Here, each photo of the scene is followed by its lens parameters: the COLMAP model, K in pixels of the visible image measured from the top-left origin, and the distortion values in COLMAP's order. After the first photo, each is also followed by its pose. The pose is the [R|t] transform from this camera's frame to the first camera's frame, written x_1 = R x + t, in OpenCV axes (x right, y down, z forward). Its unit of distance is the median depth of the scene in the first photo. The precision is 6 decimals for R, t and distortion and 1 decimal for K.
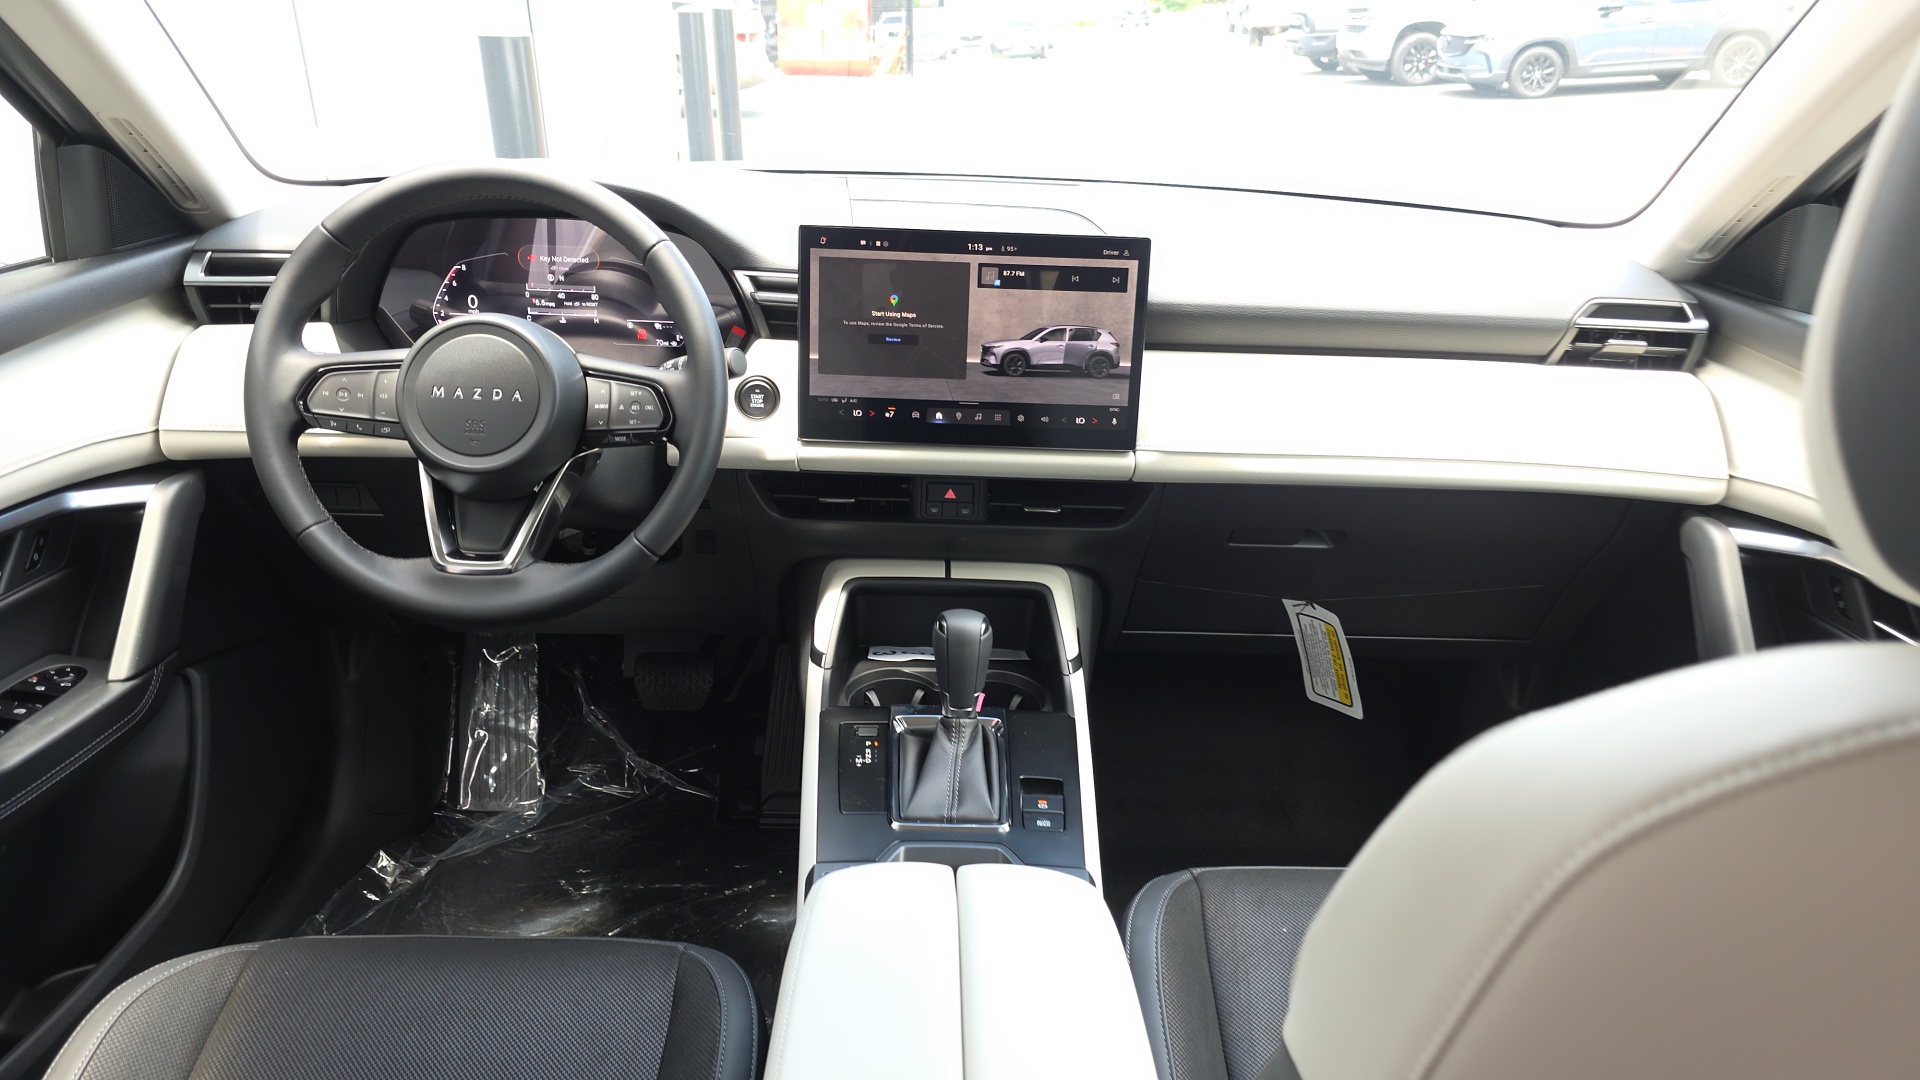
lens RADIAL K [[1289.3, 0, 967.4], [0, 1289.3, 545.3], [0, 0, 1]] dist [0.040298, -0.052924]
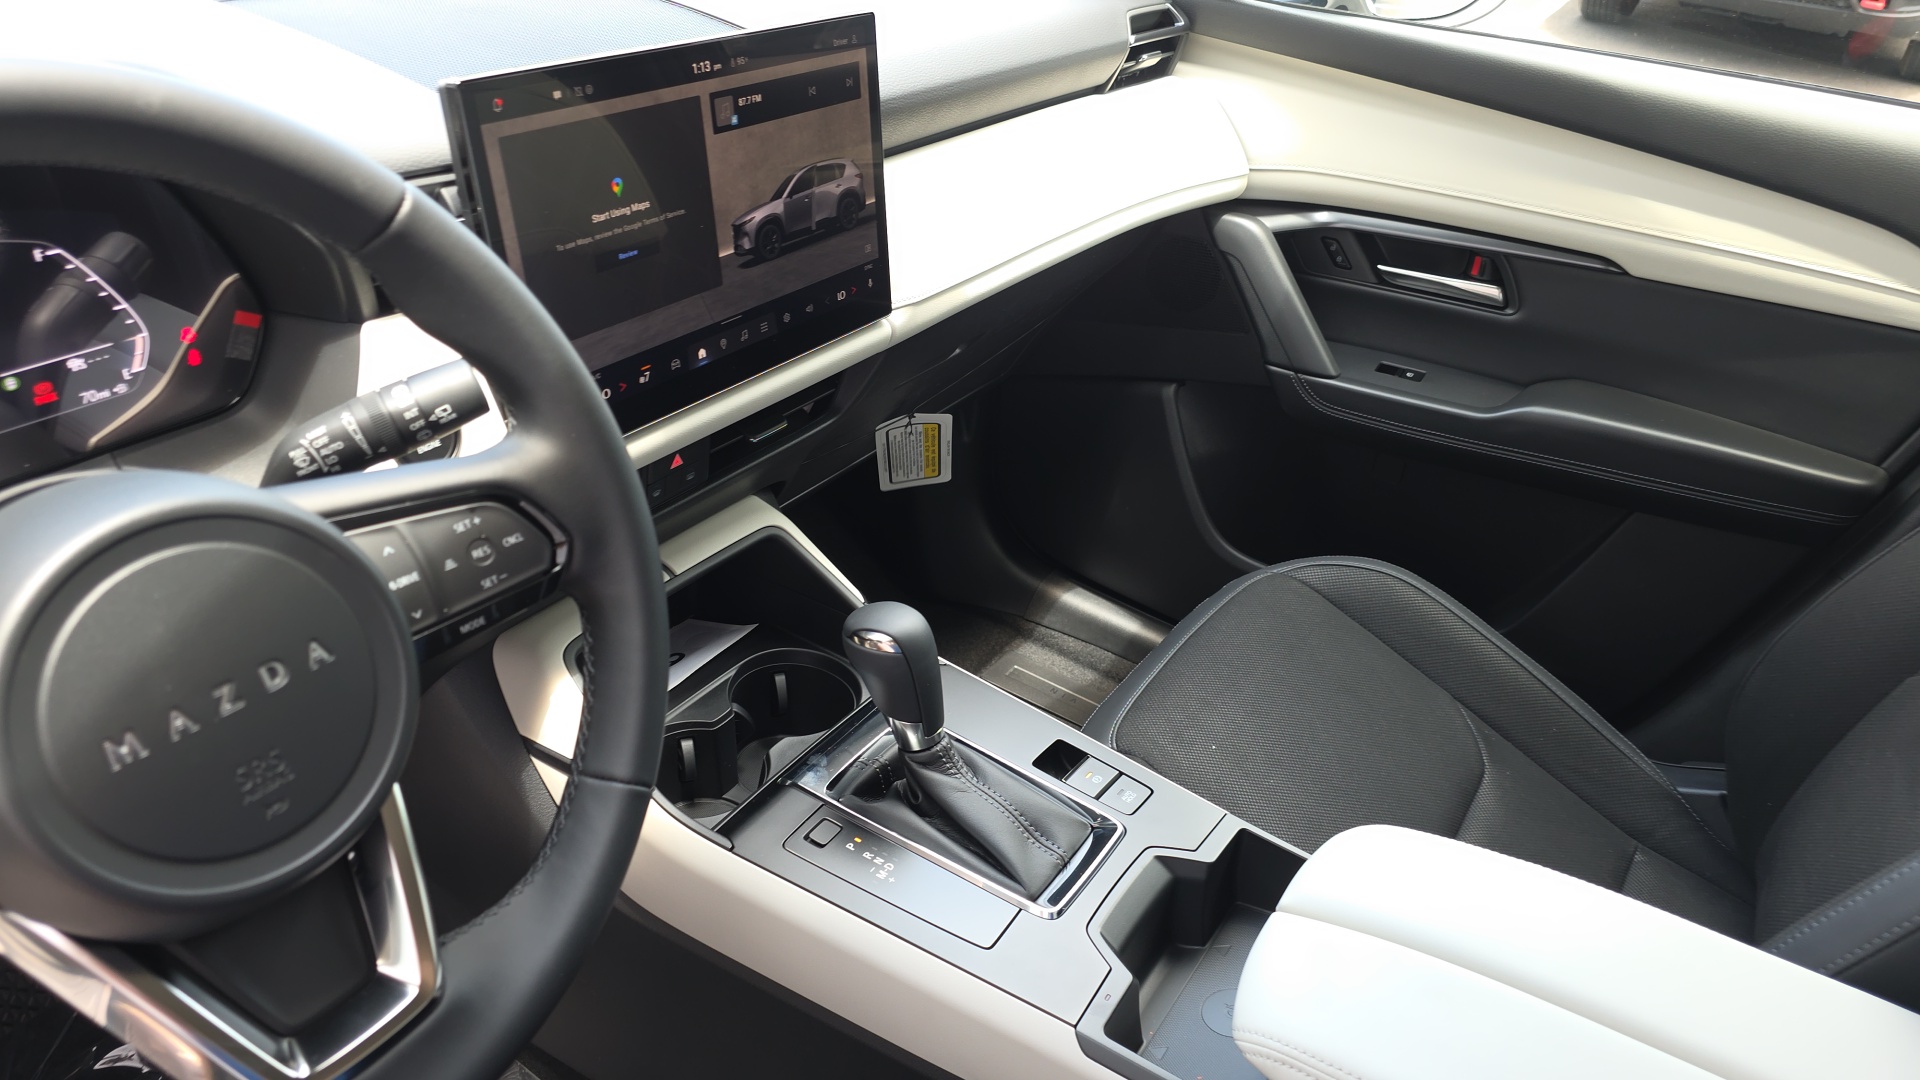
lens RADIAL K [[1289.3, 0, 947.6], [0, 1289.3, 557.0], [0, 0, 1]] dist [0.040298, -0.052924]
pose [[0.565923, -0.435237, 0.700214, -0.438113], [0.254051, 0.900034, 0.354113, -0.203782], [-0.784340, -0.022510, 0.619922, 0.513009]]
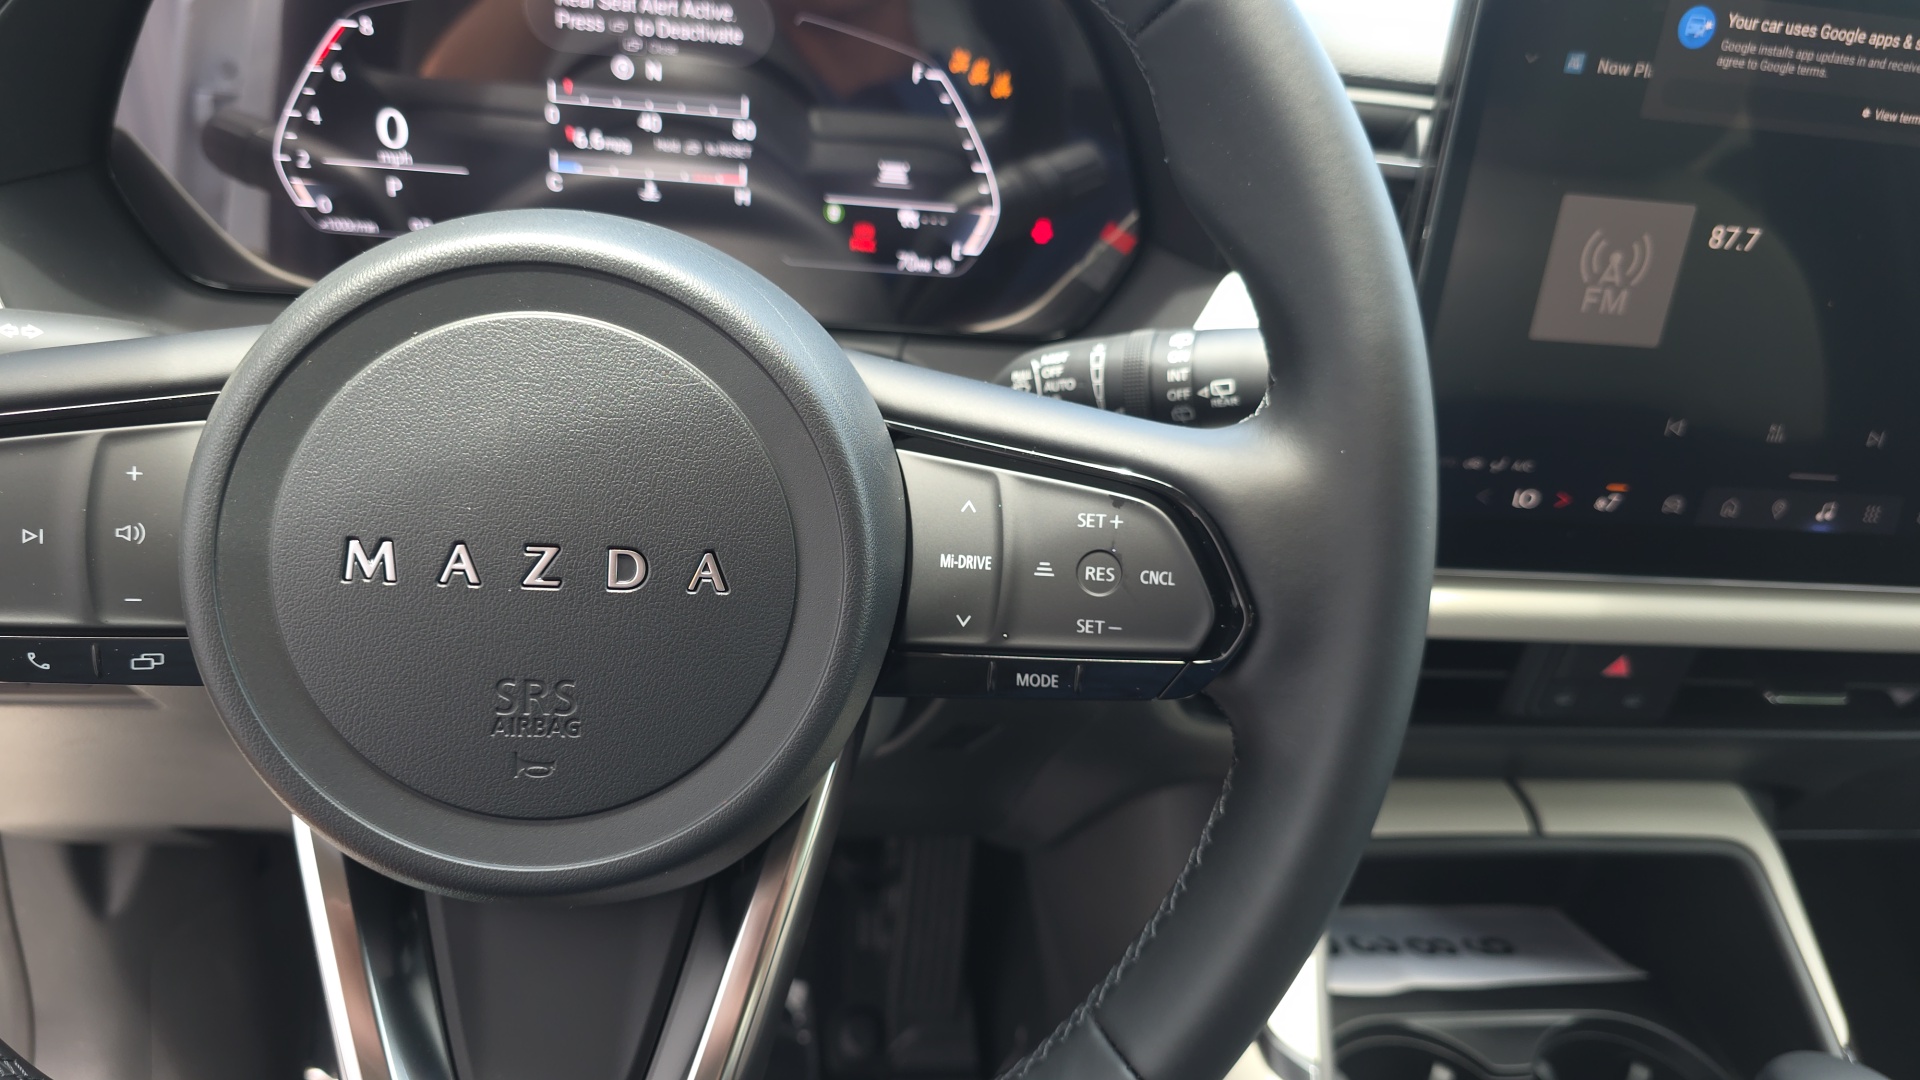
lens RADIAL K [[1289.3, 0, 944.0], [0, 1289.3, 576.5], [0, 0, 1]] dist [0.040298, -0.052924]
pose [[0.994650, 0.009593, 0.102853, -0.282770], [-0.024928, 0.988543, 0.148867, -0.130852], [-0.100246, -0.150634, 0.983494, 0.655995]]
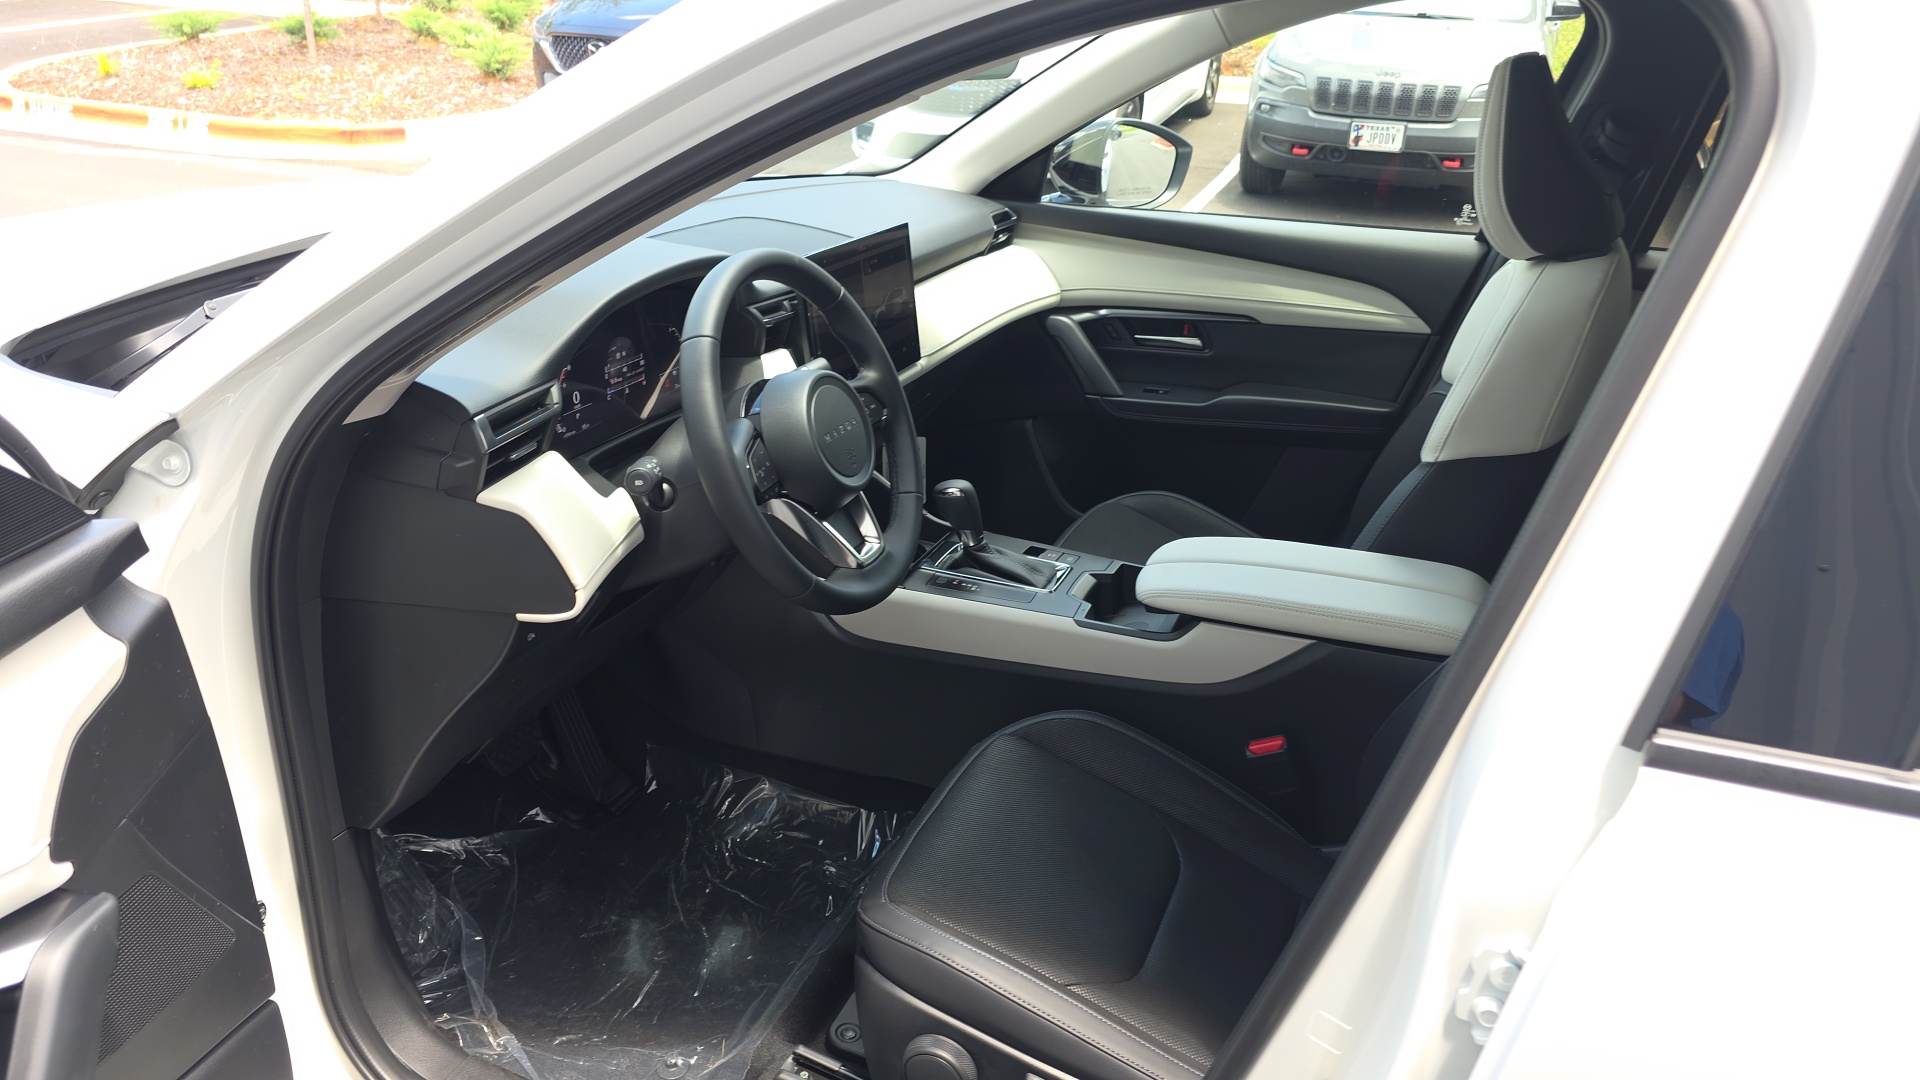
lens RADIAL K [[1289.3, 0, 954.2], [0, 1289.3, 537.3], [0, 0, 1]] dist [0.040298, -0.052924]
pose [[0.380343, -0.379269, 0.843501, -1.252355], [0.319573, 0.909762, 0.264964, -0.278246], [-0.867878, 0.168783, 0.467225, 0.279409]]
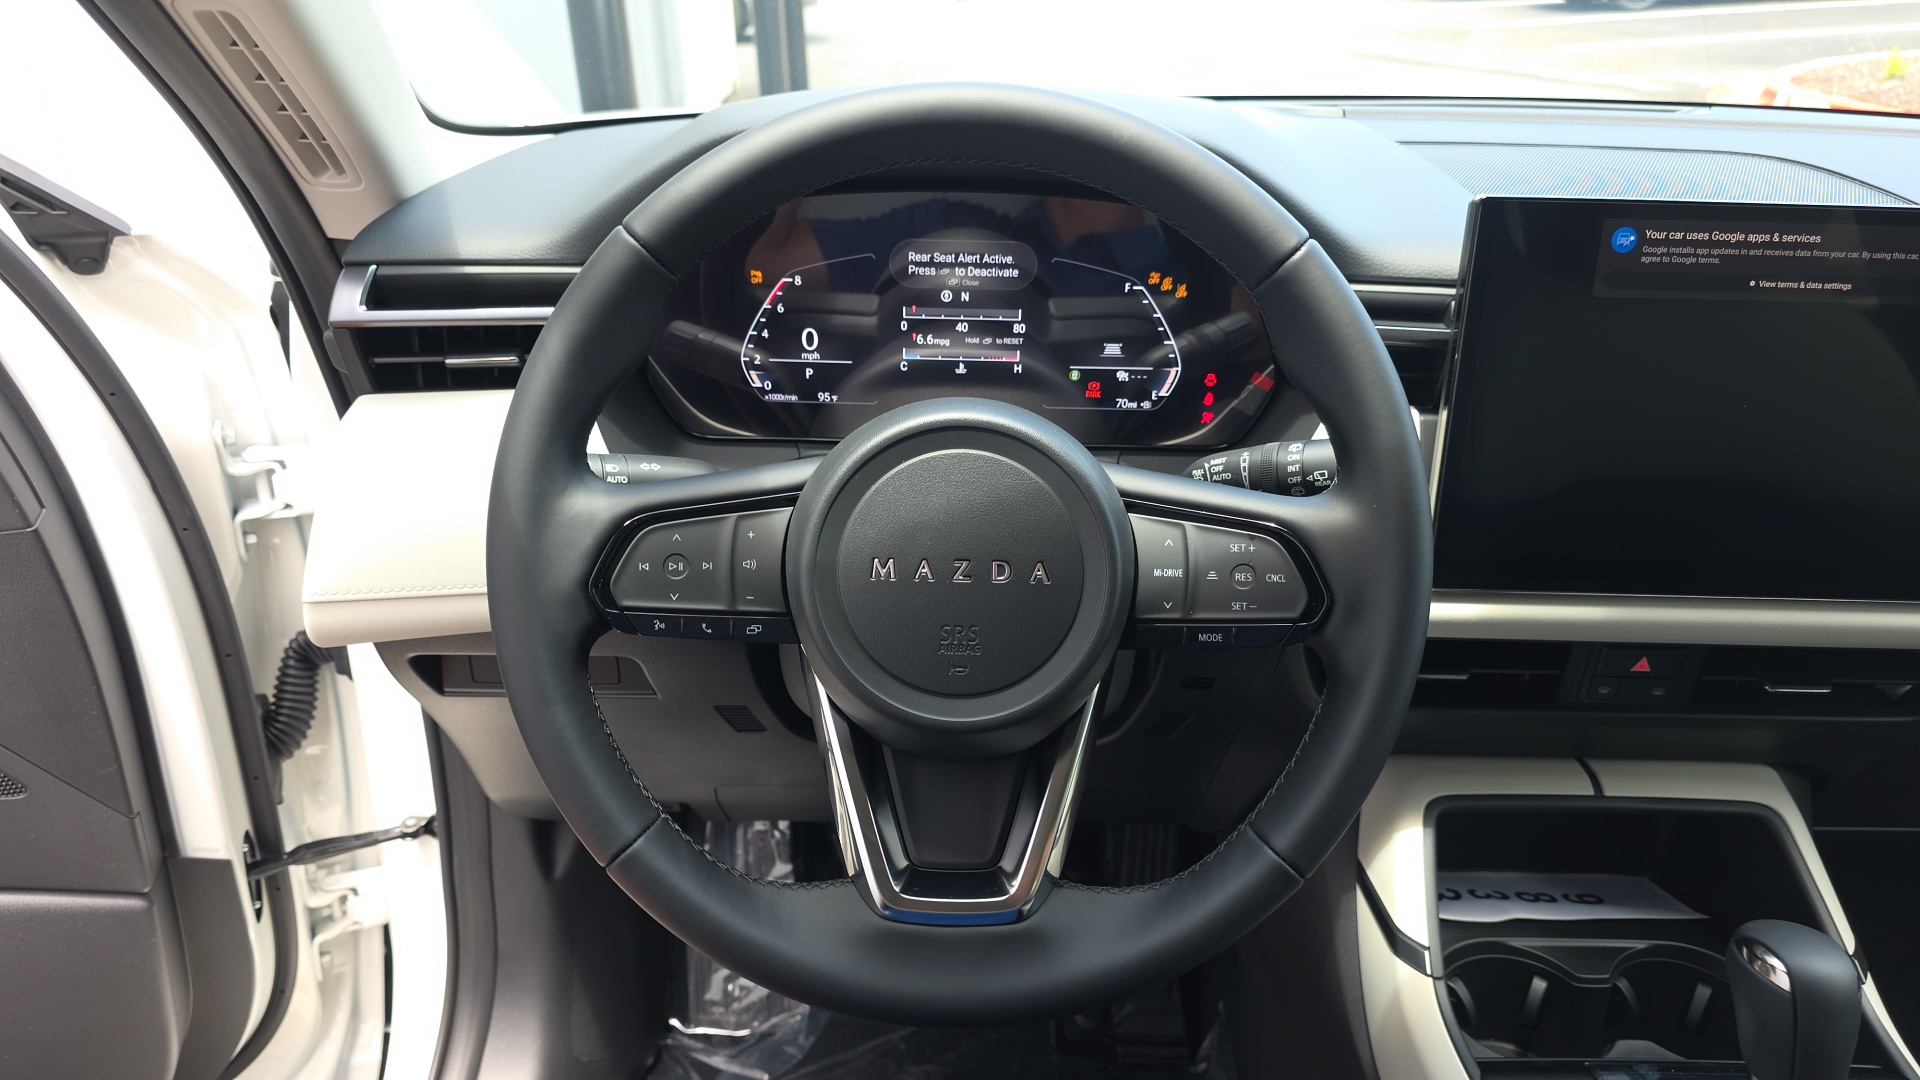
lens RADIAL K [[1289.3, 0, 956.8], [0, 1289.3, 569.6], [0, 0, 1]] dist [0.040298, -0.052924]
pose [[0.999400, -0.006547, -0.034009, -0.312424], [0.008707, 0.997927, 0.063759, -0.127578], [0.033521, -0.064017, 0.997386, 0.442335]]
